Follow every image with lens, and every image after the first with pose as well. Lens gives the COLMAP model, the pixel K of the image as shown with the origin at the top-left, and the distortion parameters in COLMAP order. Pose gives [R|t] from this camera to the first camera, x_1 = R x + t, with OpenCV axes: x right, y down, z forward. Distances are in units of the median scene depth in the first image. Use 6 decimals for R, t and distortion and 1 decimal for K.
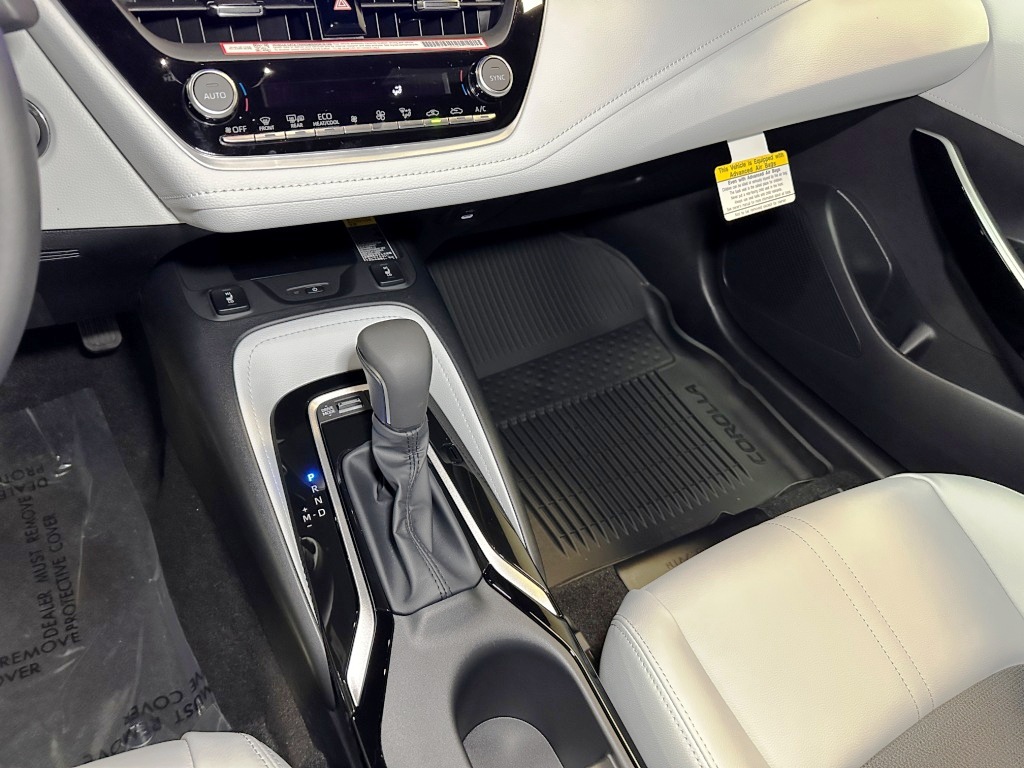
lens RADIAL K [[725.4, 0, 521.7], [0, 725.4, 387.6], [0, 0, 1]] dist [0.023168, -0.033038]
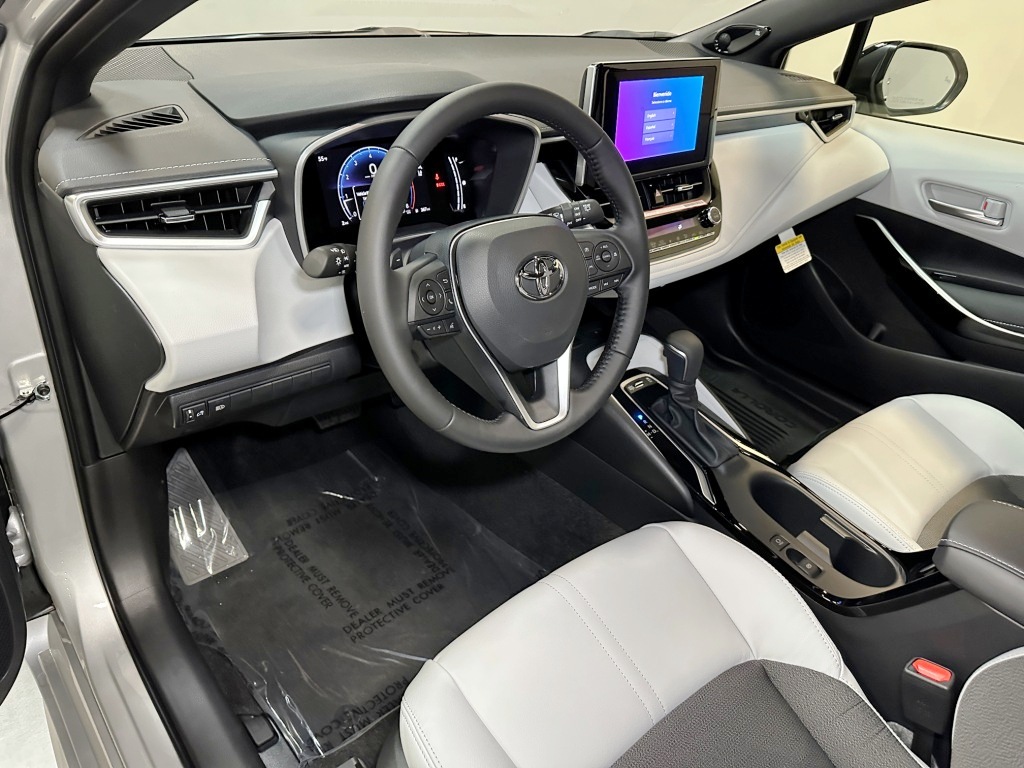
lens RADIAL K [[725.4, 0, 520.1], [0, 725.4, 375.7], [0, 0, 1]] dist [0.023168, -0.033038]
pose [[0.980036, -0.132564, 0.148174, -0.806754], [0.153511, 0.978144, -0.140243, 0.216913], [-0.126345, 0.160190, 0.978967, -0.815996]]
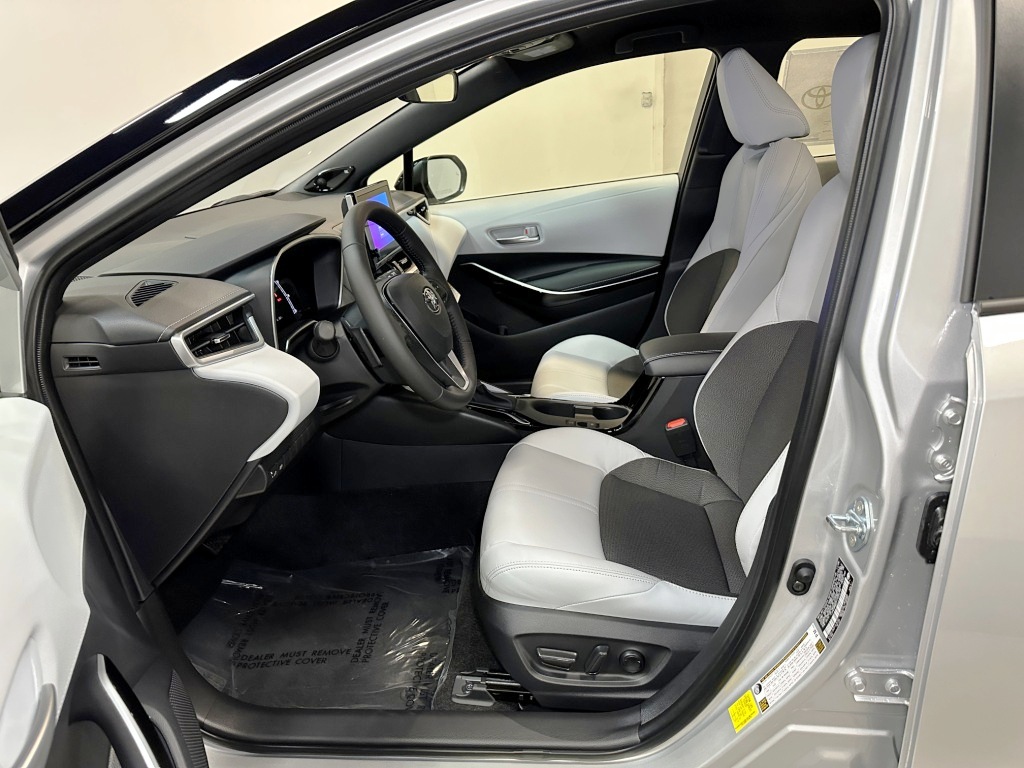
lens RADIAL K [[725.4, 0, 519.1], [0, 725.4, 389.4], [0, 0, 1]] dist [0.023168, -0.033038]
pose [[0.532520, -0.446058, 0.719343, -2.008313], [0.657422, 0.753268, -0.019586, 0.269827], [-0.533122, 0.483342, 0.694379, -1.059424]]
